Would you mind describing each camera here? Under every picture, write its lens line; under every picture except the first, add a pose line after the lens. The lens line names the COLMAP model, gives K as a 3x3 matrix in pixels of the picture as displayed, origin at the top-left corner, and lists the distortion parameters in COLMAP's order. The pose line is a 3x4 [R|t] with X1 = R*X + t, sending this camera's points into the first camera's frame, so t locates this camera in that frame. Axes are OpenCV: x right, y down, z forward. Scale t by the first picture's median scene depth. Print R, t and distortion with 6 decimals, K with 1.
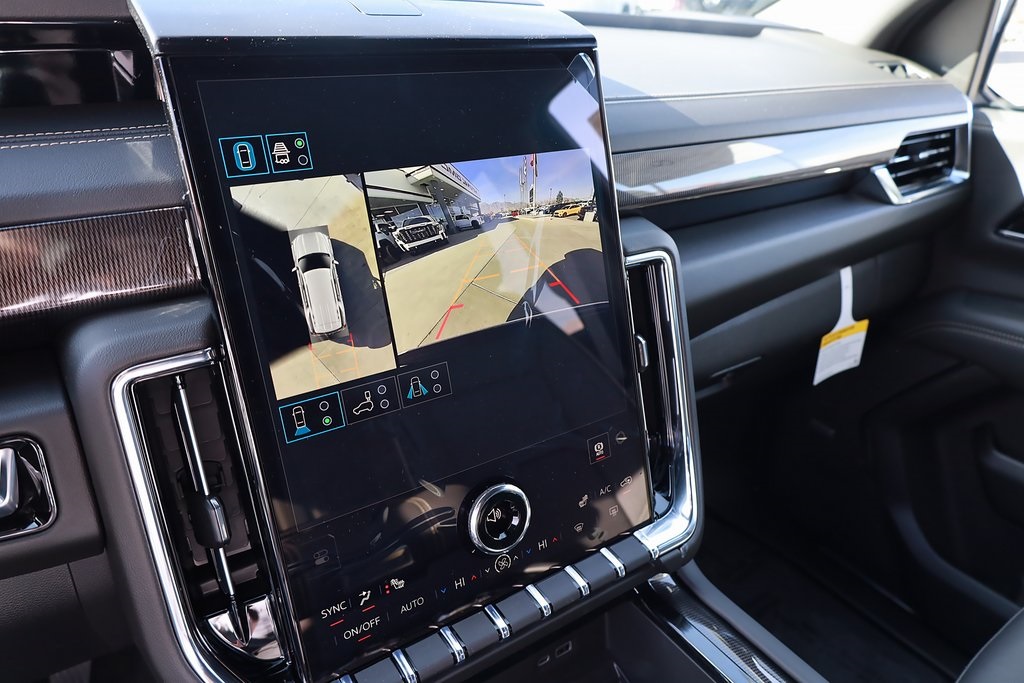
lens RADIAL K [[713.6, 0, 515.2], [0, 713.6, 355.4], [0, 0, 1]] dist [-0.008863, -0.000060]
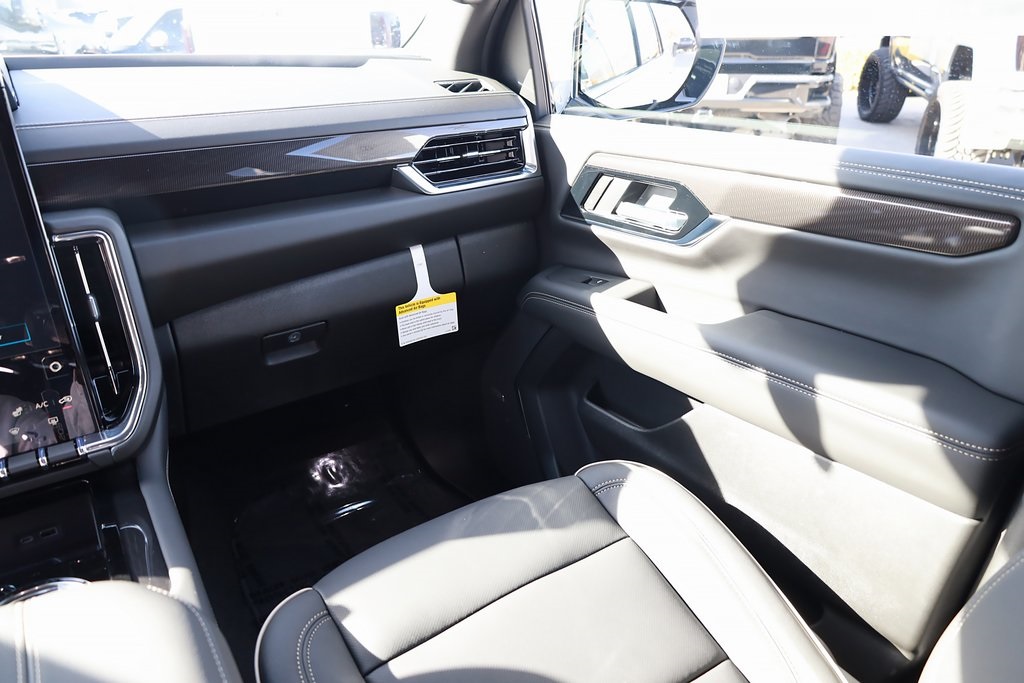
lens RADIAL K [[713.6, 0, 515.2], [0, 713.6, 355.4], [0, 0, 1]] dist [-0.008863, -0.000060]
pose [[0.999076, -0.036328, -0.022979, 0.647758], [0.035577, 0.998845, -0.032299, 0.103244], [0.024126, 0.031452, 0.999214, -0.207944]]
